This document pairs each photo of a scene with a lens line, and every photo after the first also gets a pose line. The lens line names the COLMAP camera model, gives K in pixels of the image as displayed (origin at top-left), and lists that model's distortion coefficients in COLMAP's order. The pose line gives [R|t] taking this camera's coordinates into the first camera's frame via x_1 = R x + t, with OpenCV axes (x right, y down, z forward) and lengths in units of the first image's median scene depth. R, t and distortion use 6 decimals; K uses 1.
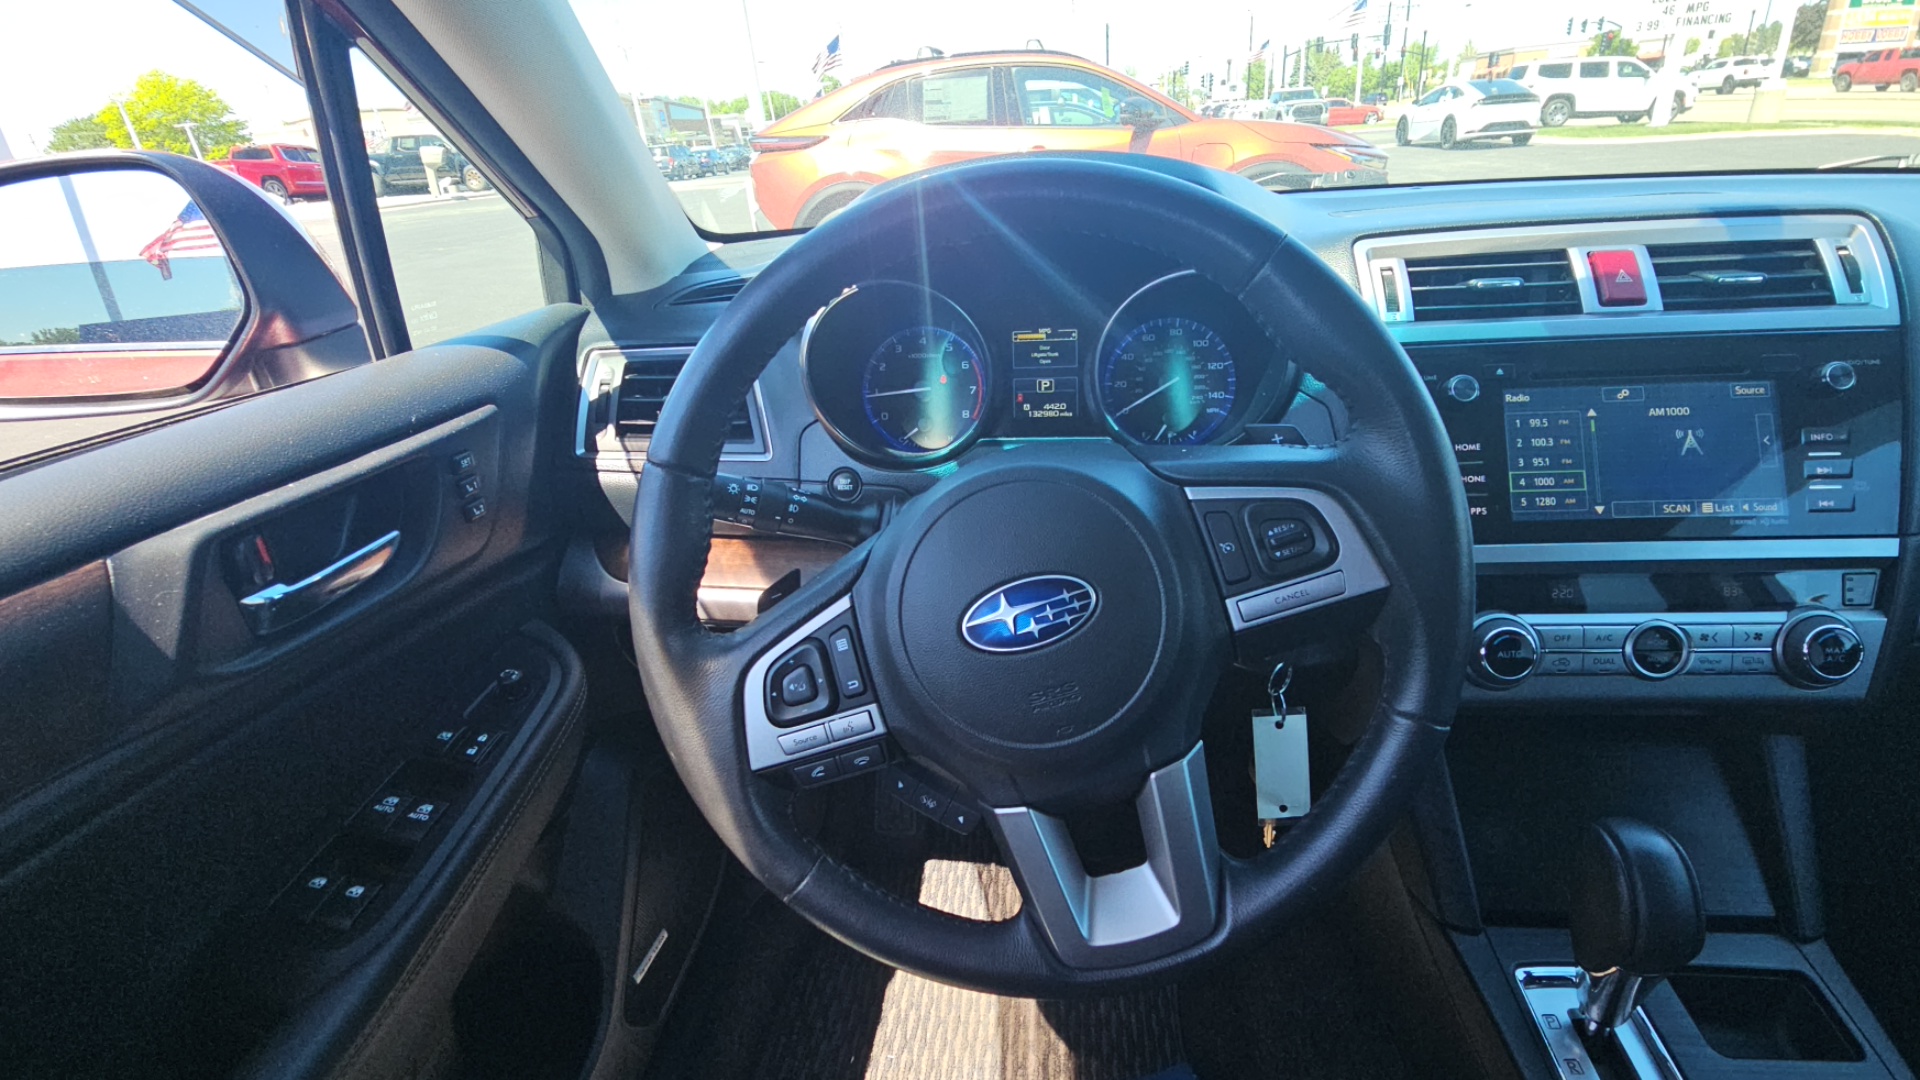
lens RADIAL K [[860.4, 0, 978.3], [0, 860.4, 538.9], [0, 0, 1]] dist [0.009833, -0.007591]
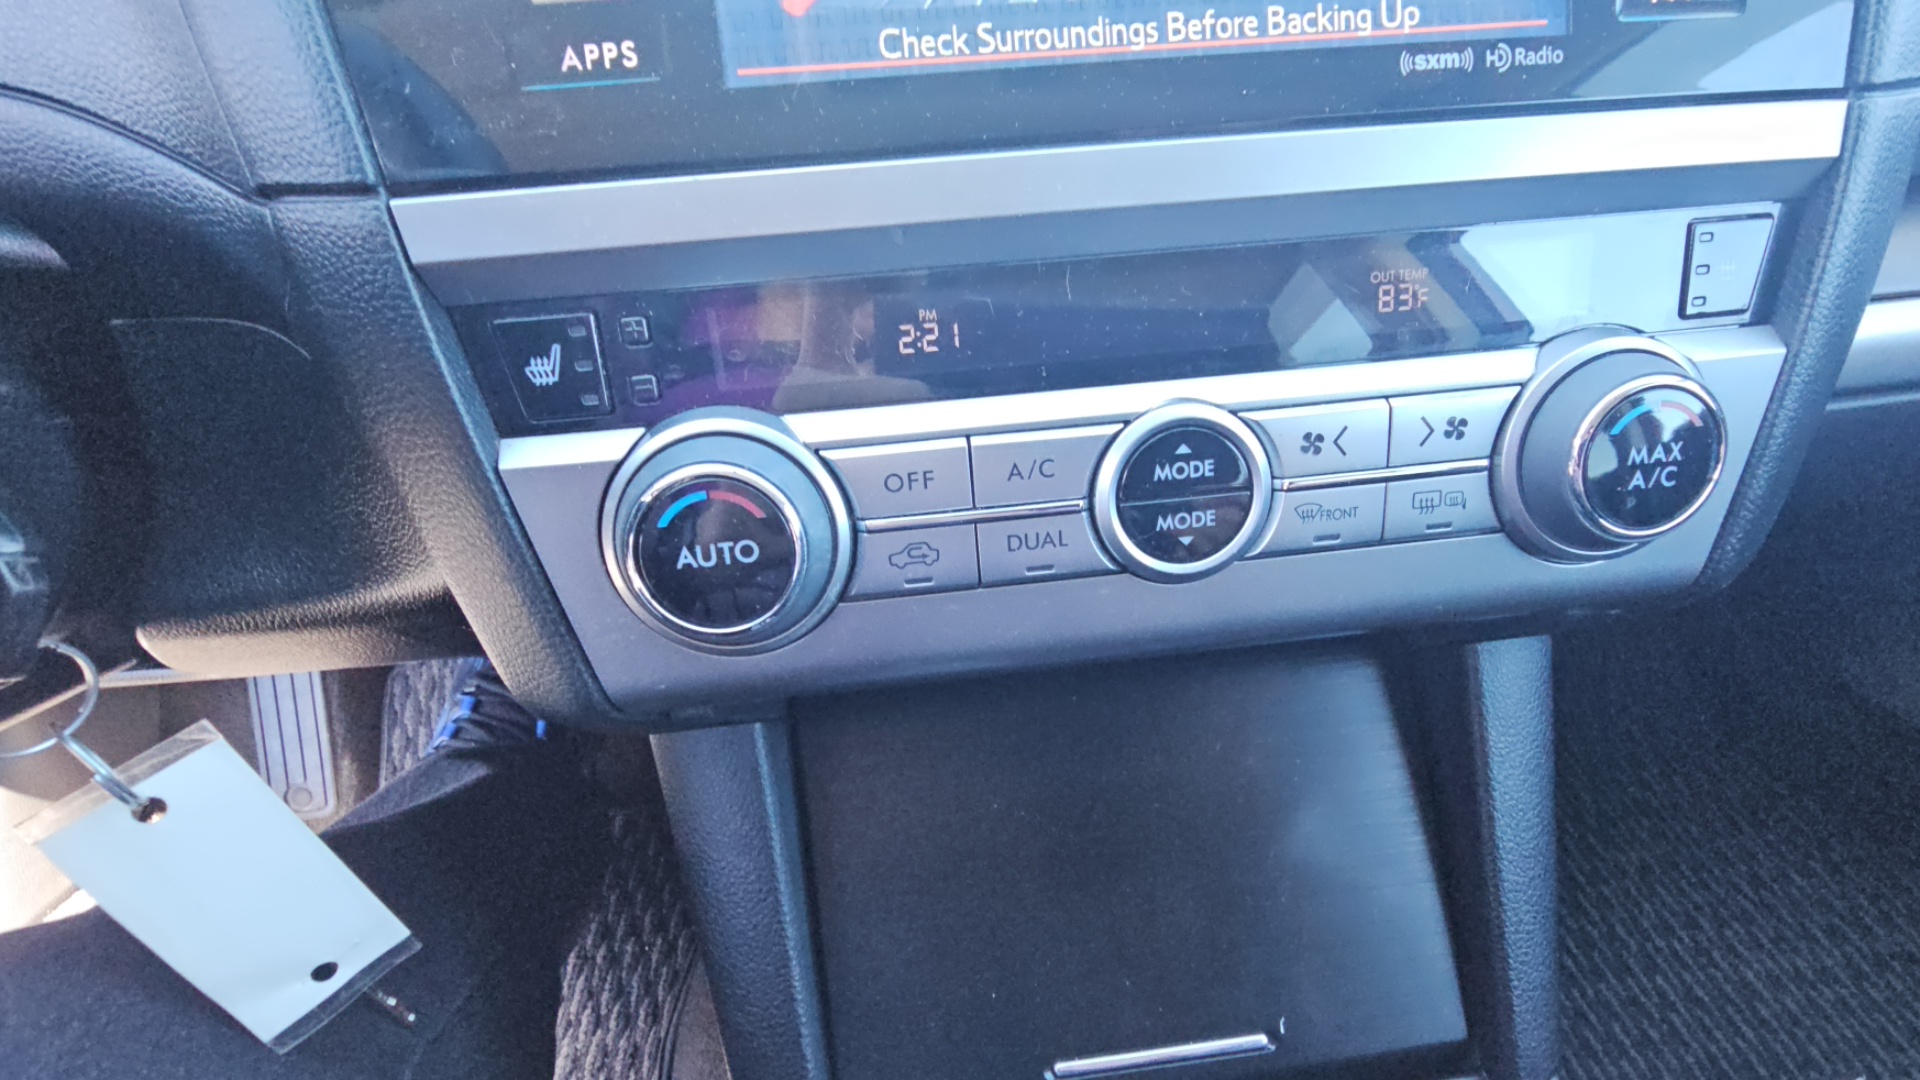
lens RADIAL K [[860.4, 0, 983.8], [0, 860.4, 545.7], [0, 0, 1]] dist [0.009833, -0.007591]
pose [[0.979994, -0.104061, 0.169655, 0.618066], [0.065001, 0.973025, 0.221351, 0.067053], [-0.188113, -0.205895, 0.960323, 0.656464]]
